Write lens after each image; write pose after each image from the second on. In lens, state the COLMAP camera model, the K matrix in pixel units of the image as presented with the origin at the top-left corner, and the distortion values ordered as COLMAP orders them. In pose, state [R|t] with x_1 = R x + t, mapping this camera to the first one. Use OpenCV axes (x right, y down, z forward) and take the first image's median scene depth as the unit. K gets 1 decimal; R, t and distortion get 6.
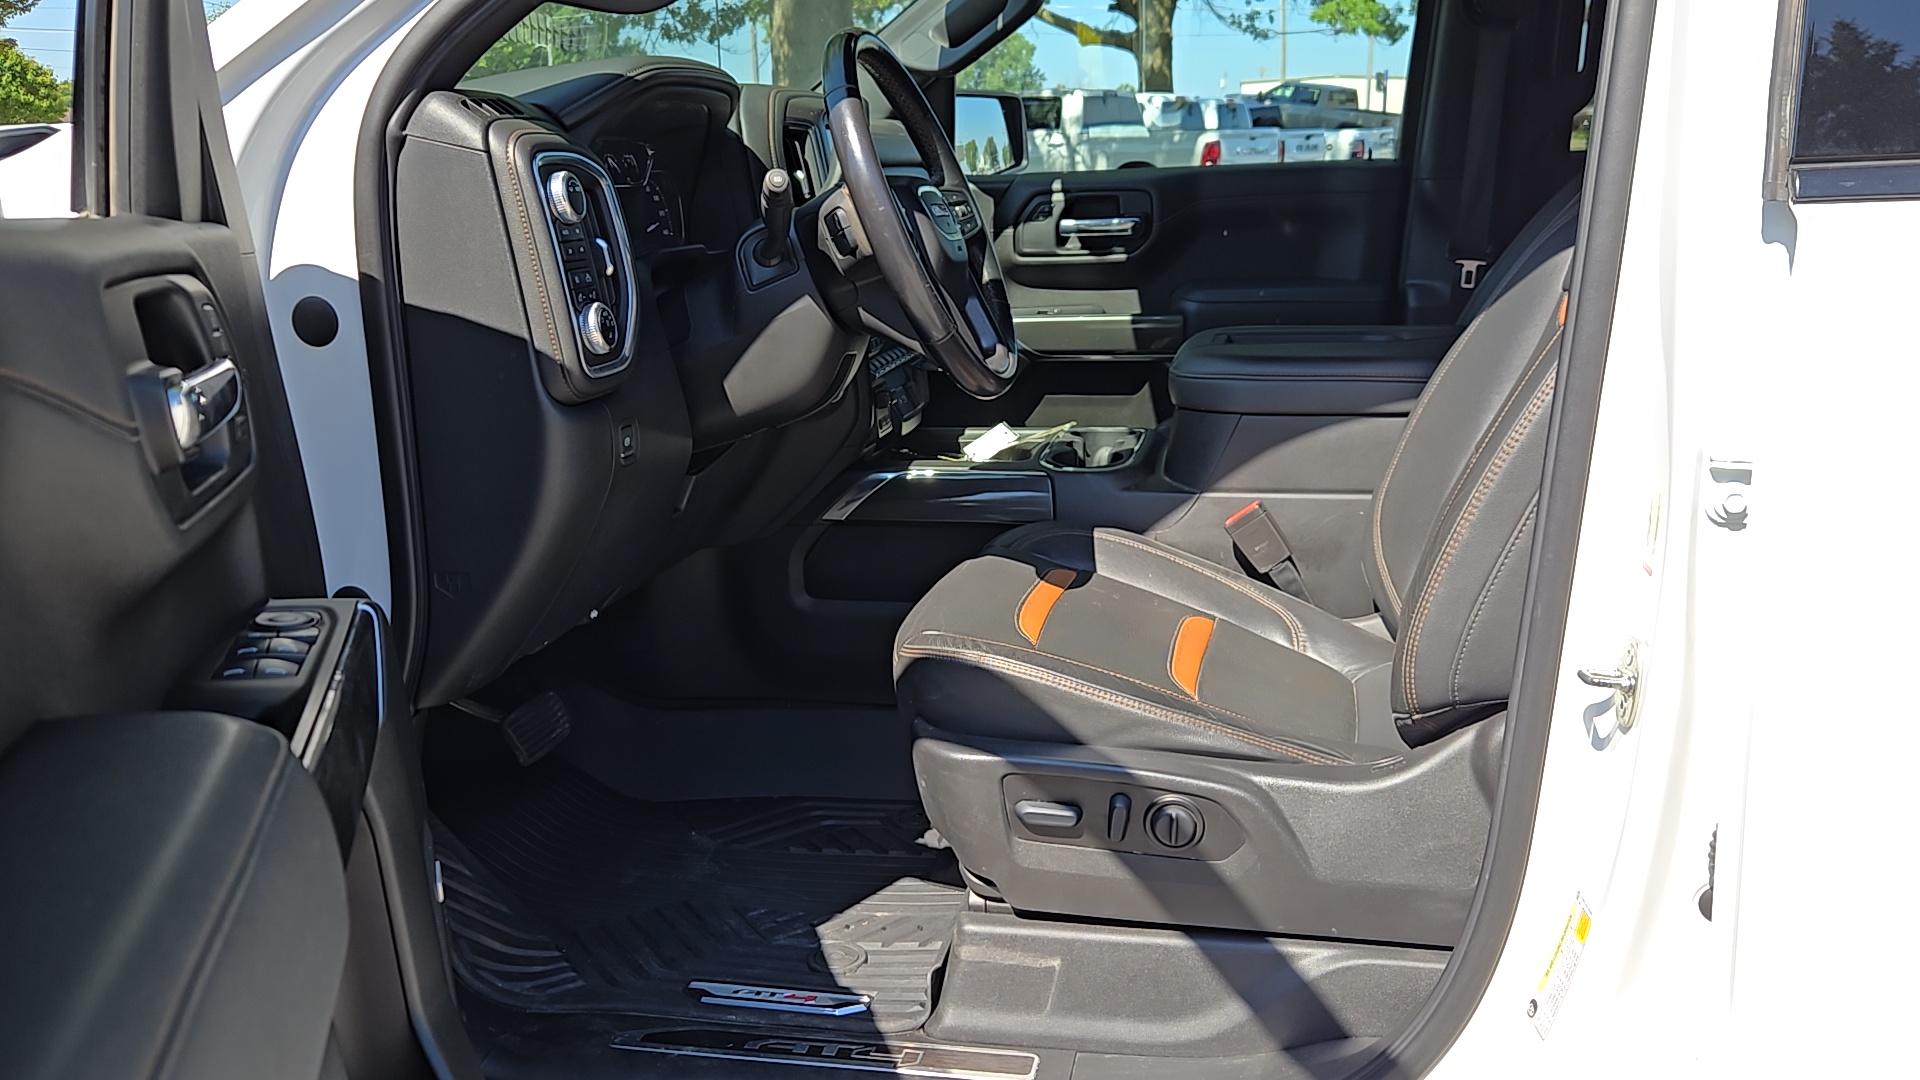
lens RADIAL K [[1621.8, 0, 973.3], [0, 1621.8, 528.8], [0, 0, 1]] dist [0.004549, -0.011299]
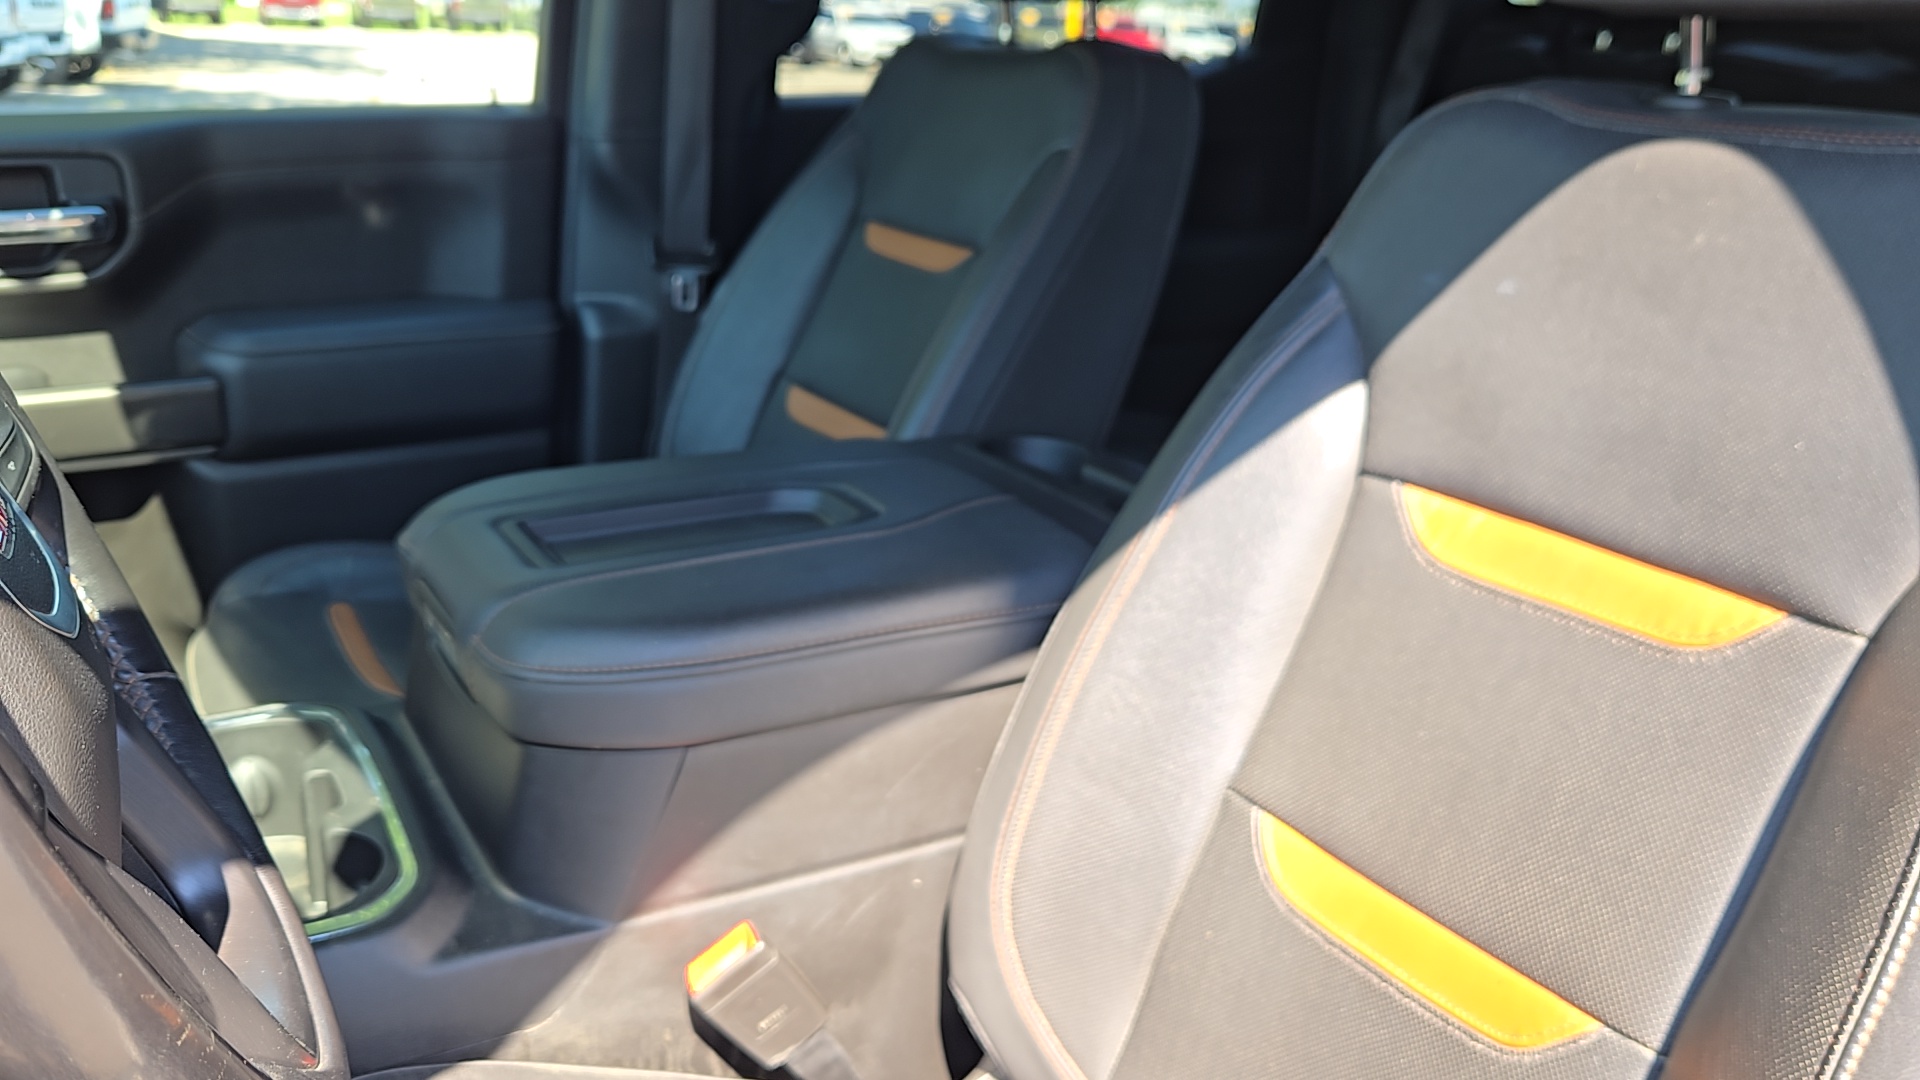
lens RADIAL K [[1621.8, 0, 943.6], [0, 1621.8, 527.0], [0, 0, 1]] dist [0.004549, -0.011299]
pose [[0.767461, -0.149975, 0.623306, -0.034396], [0.109165, 0.988625, 0.103463, -0.111931], [-0.631733, -0.011361, 0.775103, 0.406055]]
